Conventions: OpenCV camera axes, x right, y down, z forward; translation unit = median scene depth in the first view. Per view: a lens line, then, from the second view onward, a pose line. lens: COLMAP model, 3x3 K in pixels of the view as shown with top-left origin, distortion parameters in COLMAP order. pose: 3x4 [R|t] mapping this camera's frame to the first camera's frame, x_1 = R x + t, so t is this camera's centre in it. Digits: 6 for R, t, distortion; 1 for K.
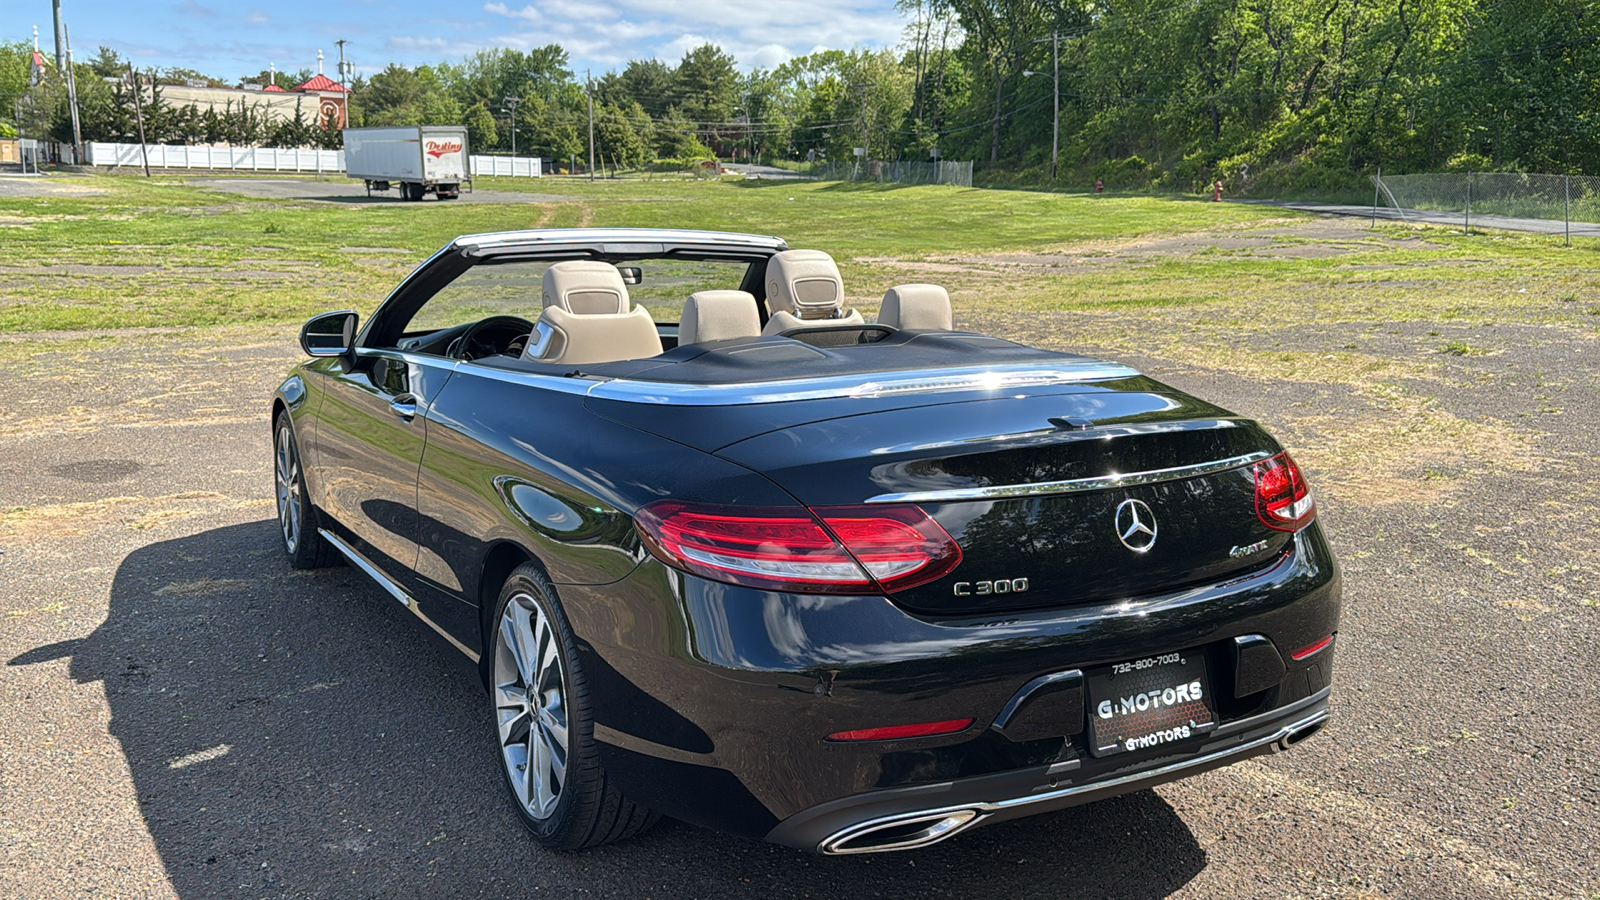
lens RADIAL K [[1350.2, 0, 802.0], [0, 1350.2, 464.9], [0, 0, 1]] dist [0.123838, -0.228244]
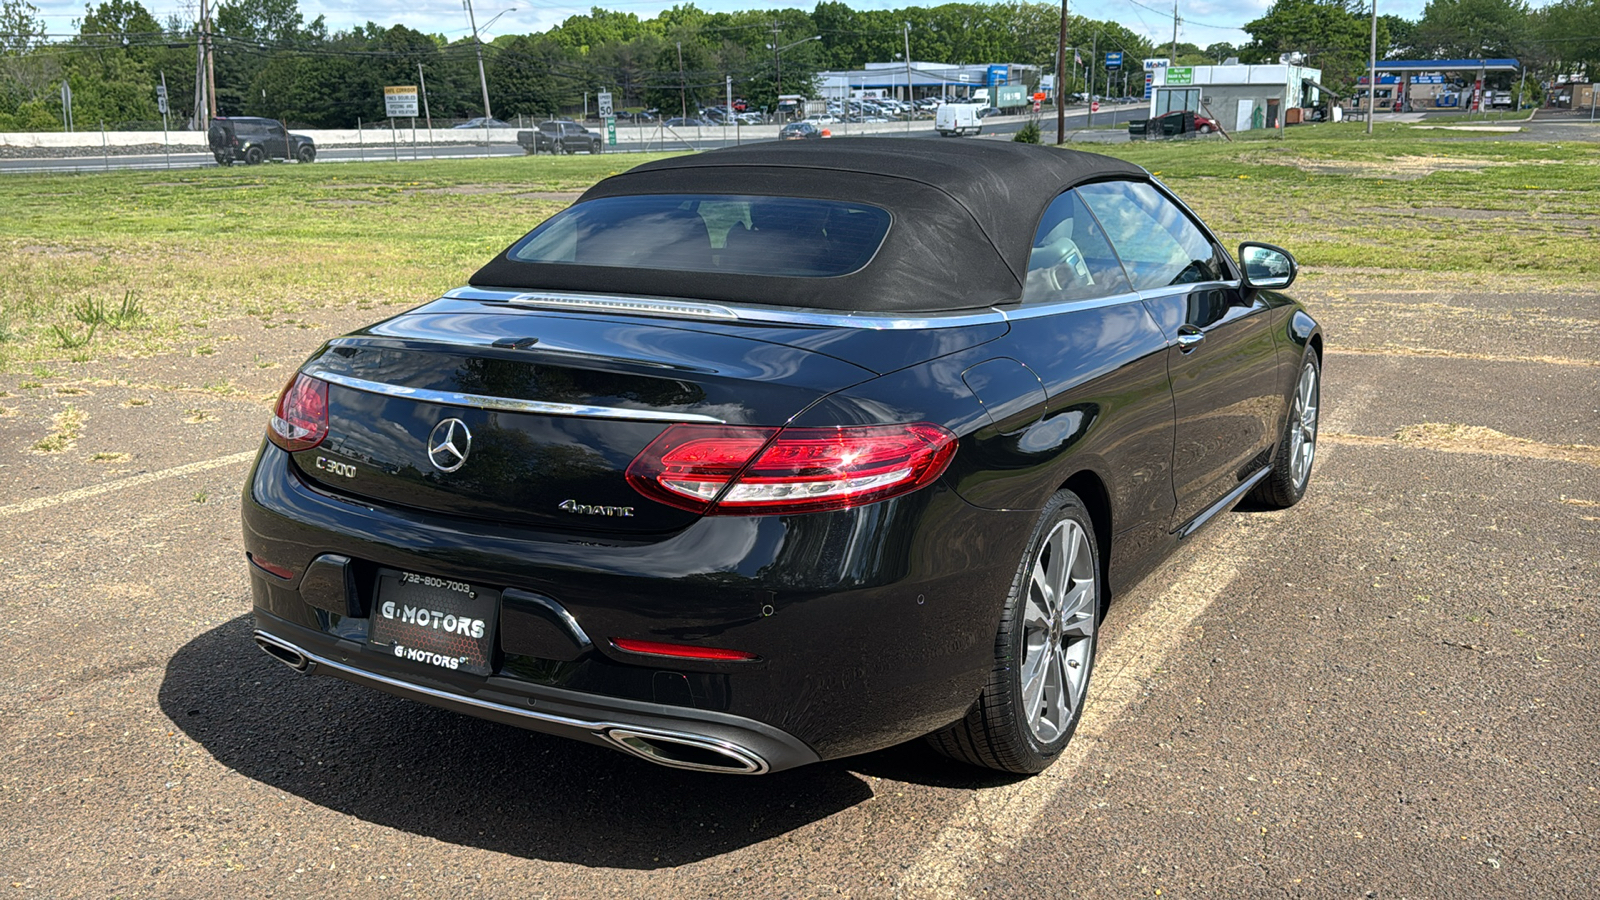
lens RADIAL K [[1361.3, 0, 799.0], [0, 1361.3, 449.2], [0, 0, 1]] dist [0.129324, -0.238115]
pose [[0.514015, 0.174840, -0.839773, 0.107255], [-0.153961, 0.981913, 0.110196, -0.009037], [0.843851, 0.072650, 0.531637, 0.059935]]
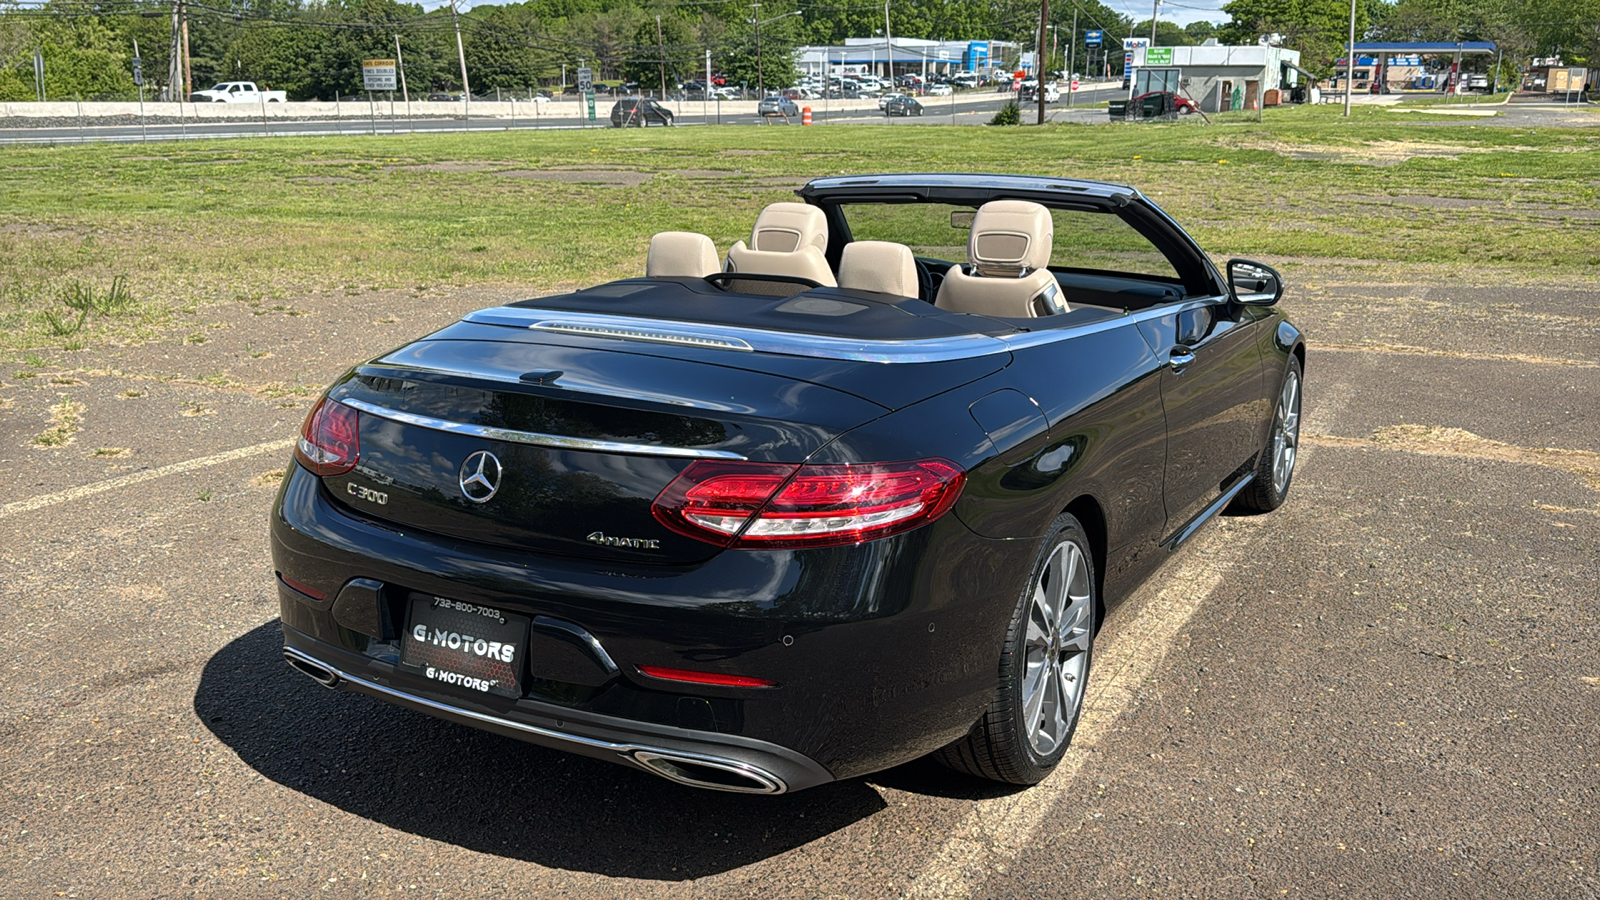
lens RADIAL K [[1356.8, 0, 797.9], [0, 1356.8, 457.7], [0, 0, 1]] dist [0.131530, -0.247295]
pose [[0.525931, 0.197398, -0.827303, 0.108163], [-0.161799, 0.978153, 0.130533, -0.012714], [0.834996, 0.065205, 0.546379, 0.055565]]
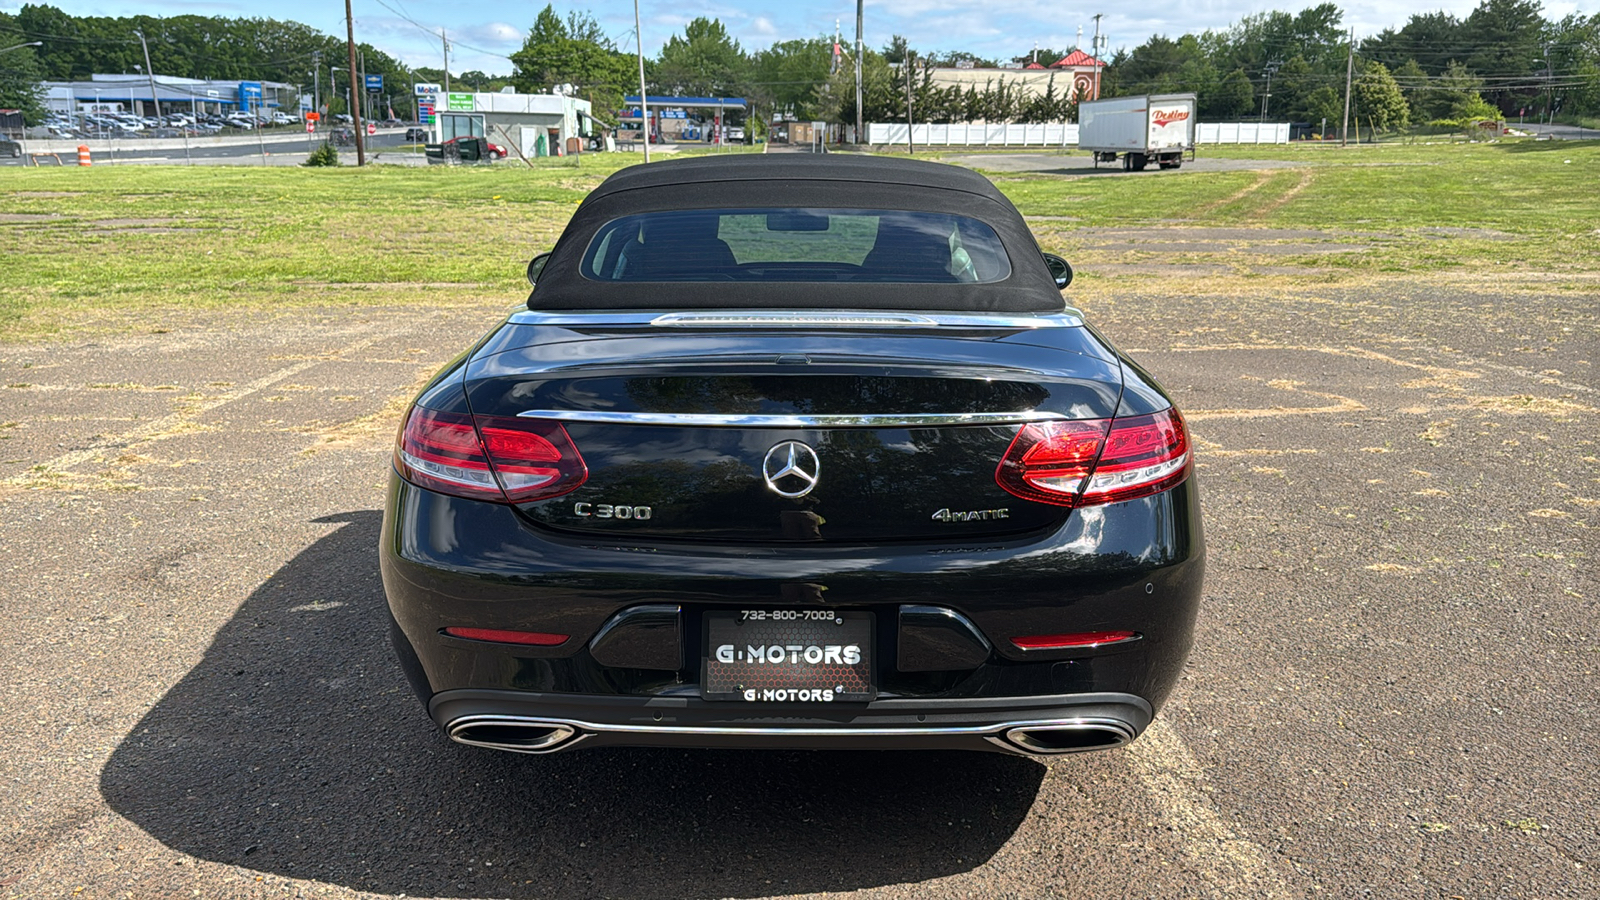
lens RADIAL K [[1361.3, 0, 799.0], [0, 1361.3, 449.2], [0, 0, 1]] dist [0.129324, -0.238115]
pose [[0.865016, 0.093892, -0.492882, 0.062983], [-0.090053, 0.995436, 0.031583, -0.000002], [0.493597, 0.017066, 0.869523, 0.015534]]
